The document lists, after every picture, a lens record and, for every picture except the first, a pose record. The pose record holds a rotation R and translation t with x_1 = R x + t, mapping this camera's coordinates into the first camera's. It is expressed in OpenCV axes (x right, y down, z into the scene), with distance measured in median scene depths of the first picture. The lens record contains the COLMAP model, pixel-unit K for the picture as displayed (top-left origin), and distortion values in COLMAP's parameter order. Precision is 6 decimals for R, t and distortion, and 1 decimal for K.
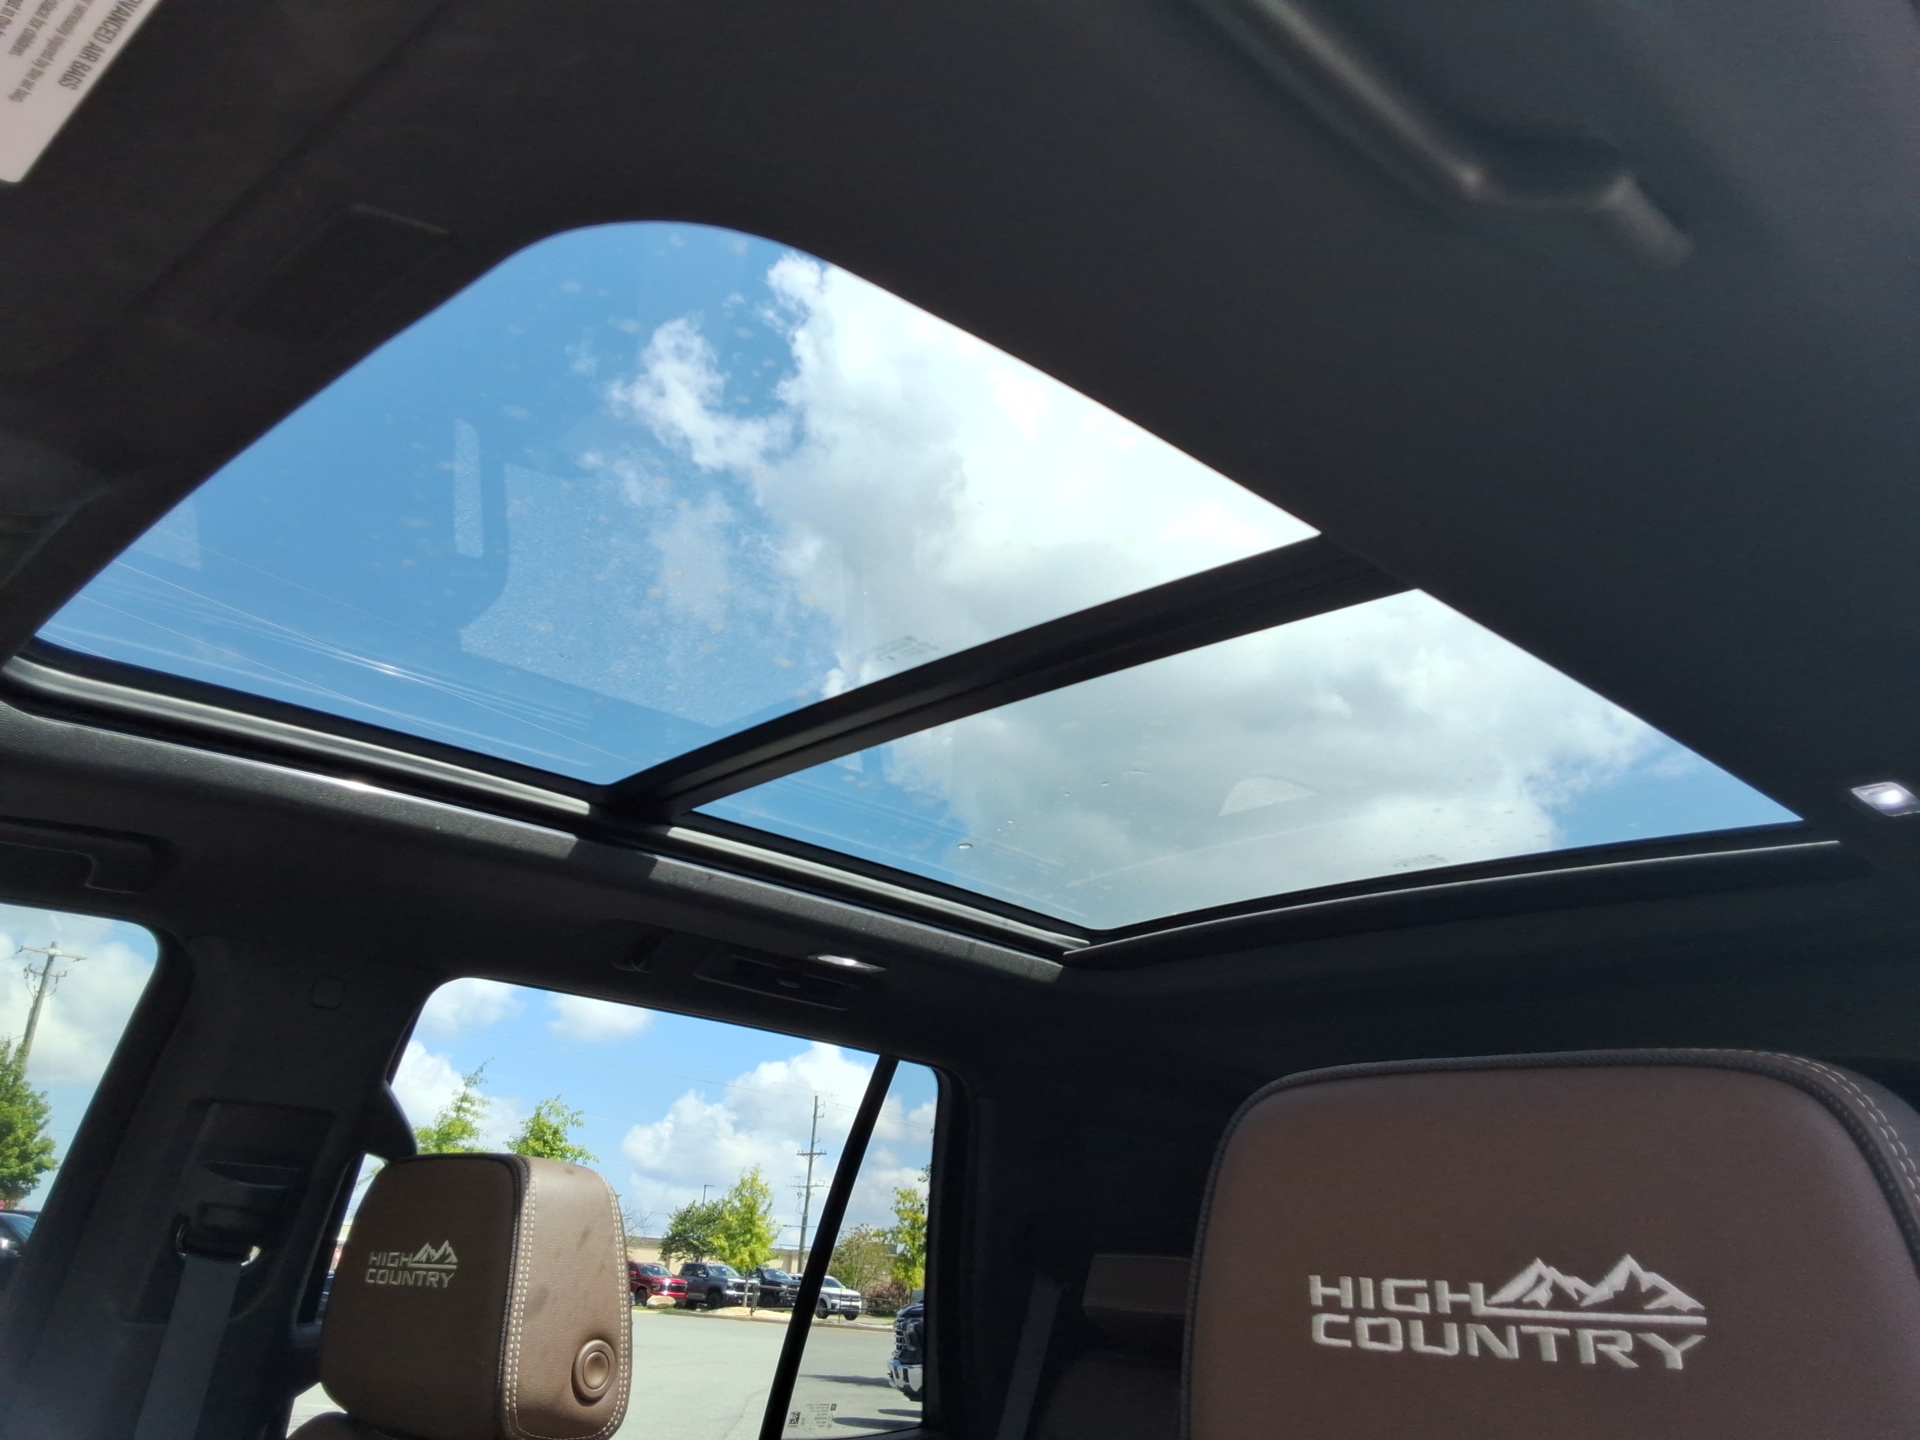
lens RADIAL K [[1528.3, 0, 1008.1], [0, 1528.3, 697.1], [0, 0, 1]] dist [0.102421, -0.175355]
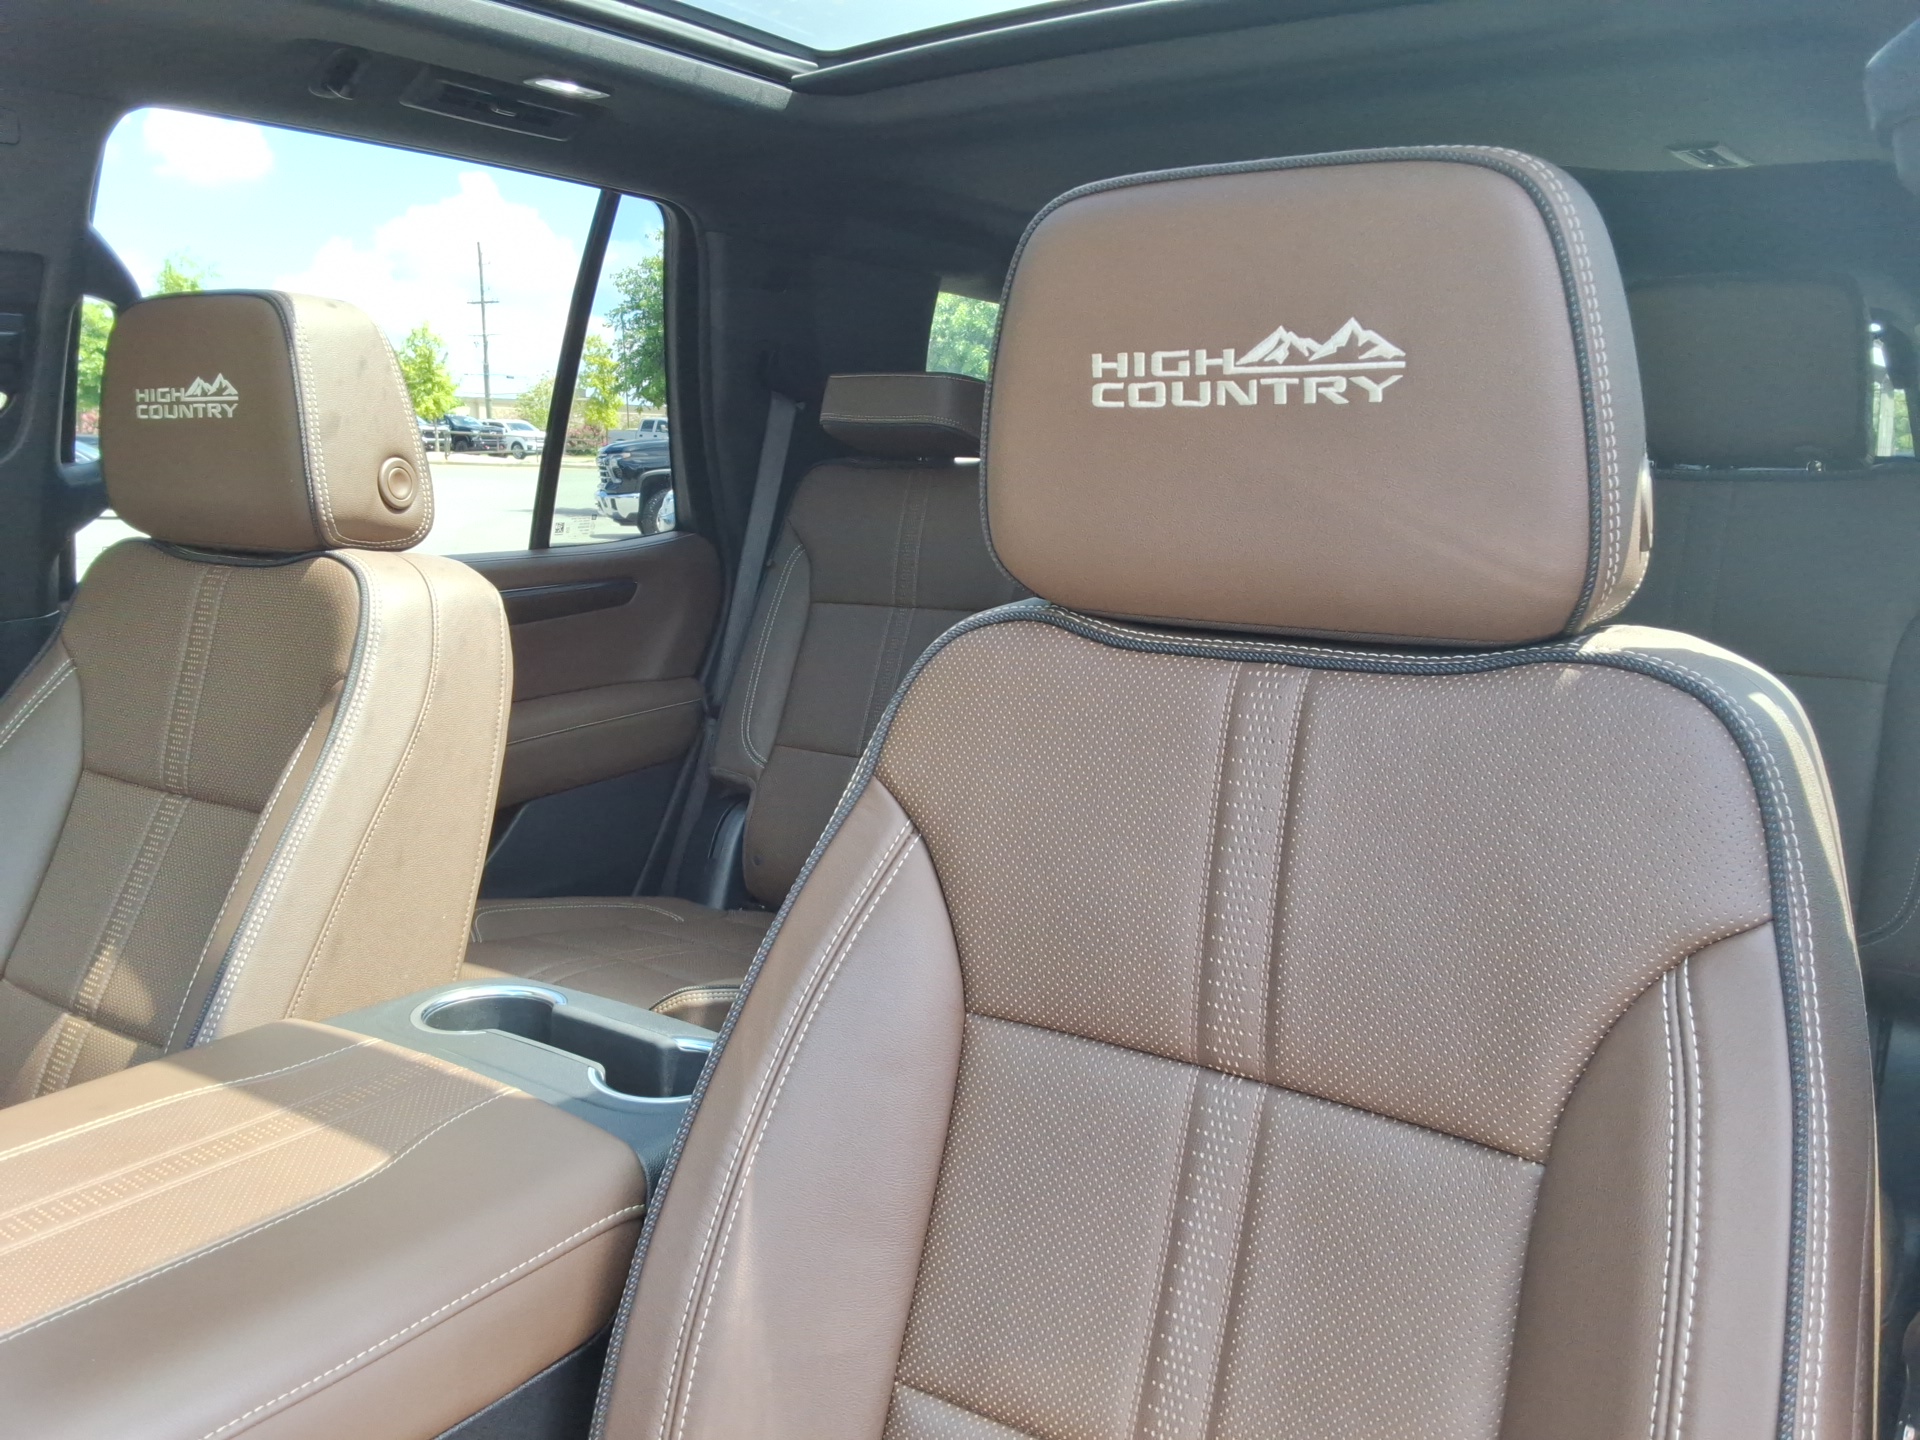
lens RADIAL K [[1544.0, 0, 982.7], [0, 1544.0, 692.7], [0, 0, 1]] dist [0.157962, -0.254870]
pose [[0.981262, -0.079899, 0.175329, -0.127182], [-0.020907, 0.860442, 0.509119, -0.019493], [-0.191539, -0.503245, 0.842649, -0.152508]]
